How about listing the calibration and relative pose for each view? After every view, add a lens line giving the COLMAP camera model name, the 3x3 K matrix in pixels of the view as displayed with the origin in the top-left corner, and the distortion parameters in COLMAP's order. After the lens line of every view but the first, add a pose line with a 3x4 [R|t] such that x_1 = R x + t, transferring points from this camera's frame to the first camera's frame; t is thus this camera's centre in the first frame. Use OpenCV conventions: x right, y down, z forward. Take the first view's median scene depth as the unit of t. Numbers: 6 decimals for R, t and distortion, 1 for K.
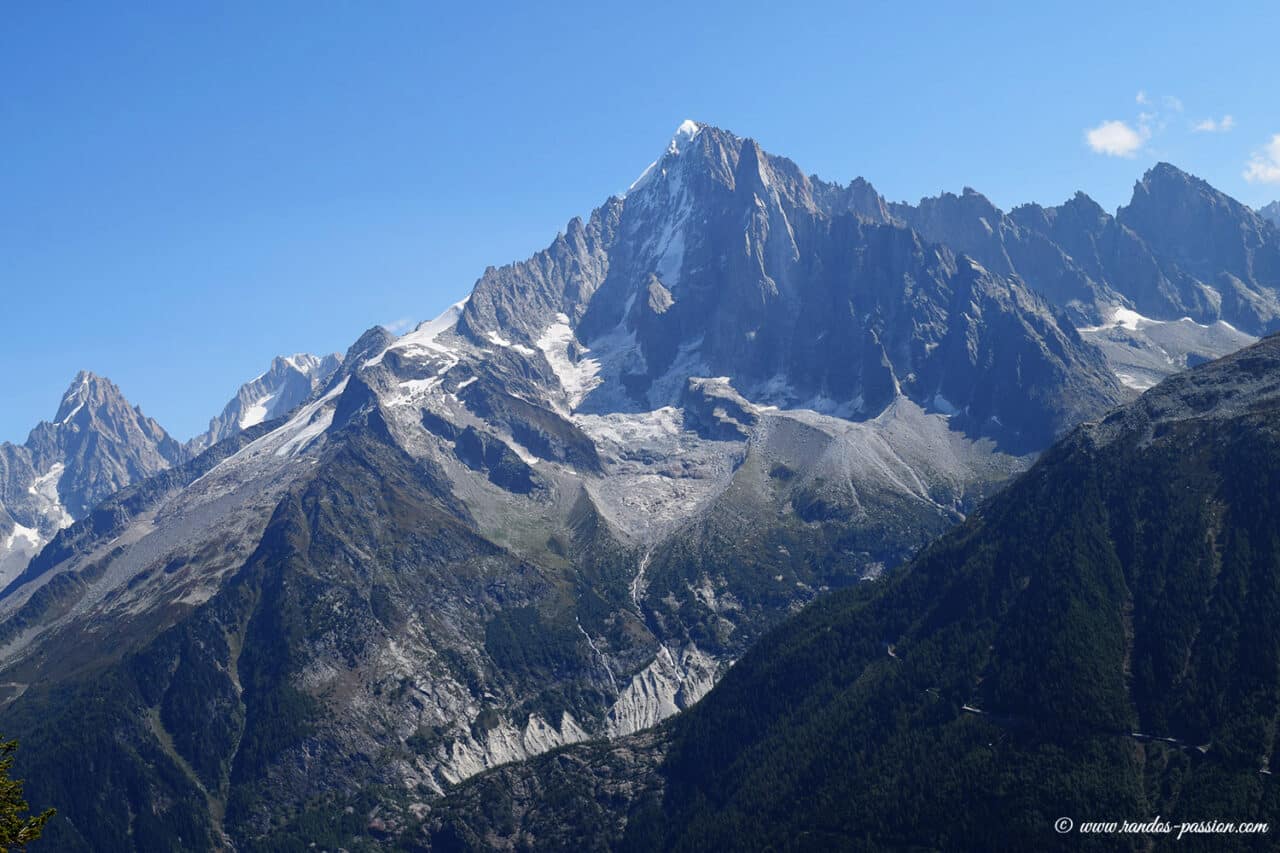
lens RADIAL K [[1941.9, 0, 642.0], [0, 1941.9, 403.4], [0, 0, 1]] dist [-0.009748, -0.028193]
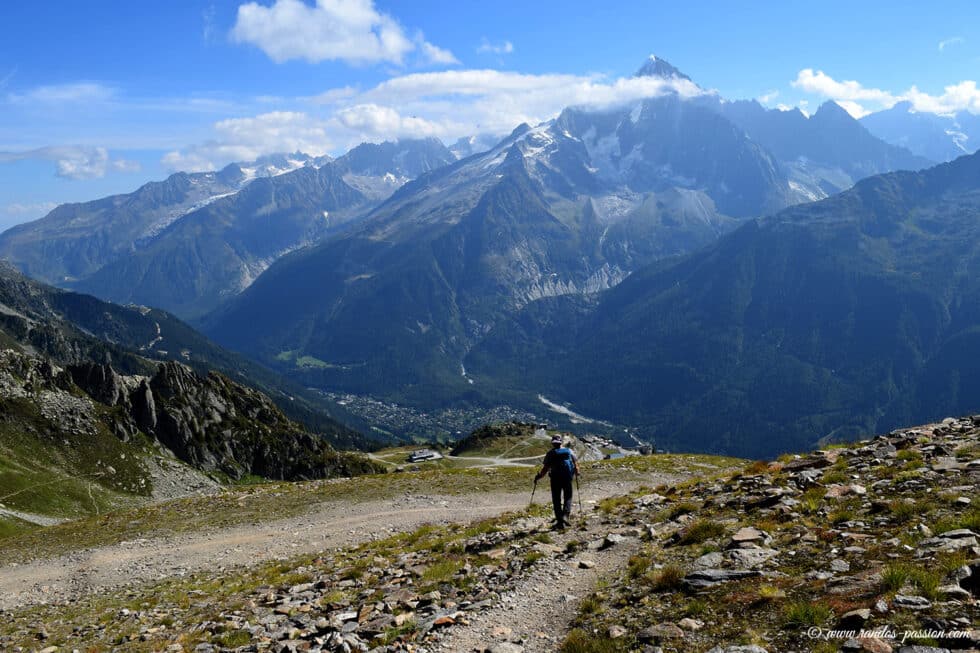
lens RADIAL K [[793.9, 0, 507.7], [0, 793.9, 320.3], [0, 0, 1]] dist [-0.094951, 0.021724]
pose [[0.980933, 0.159363, -0.111236, 0.010379], [-0.126502, 0.958084, 0.257046, -0.076441], [0.147537, -0.238073, 0.959976, -0.182419]]
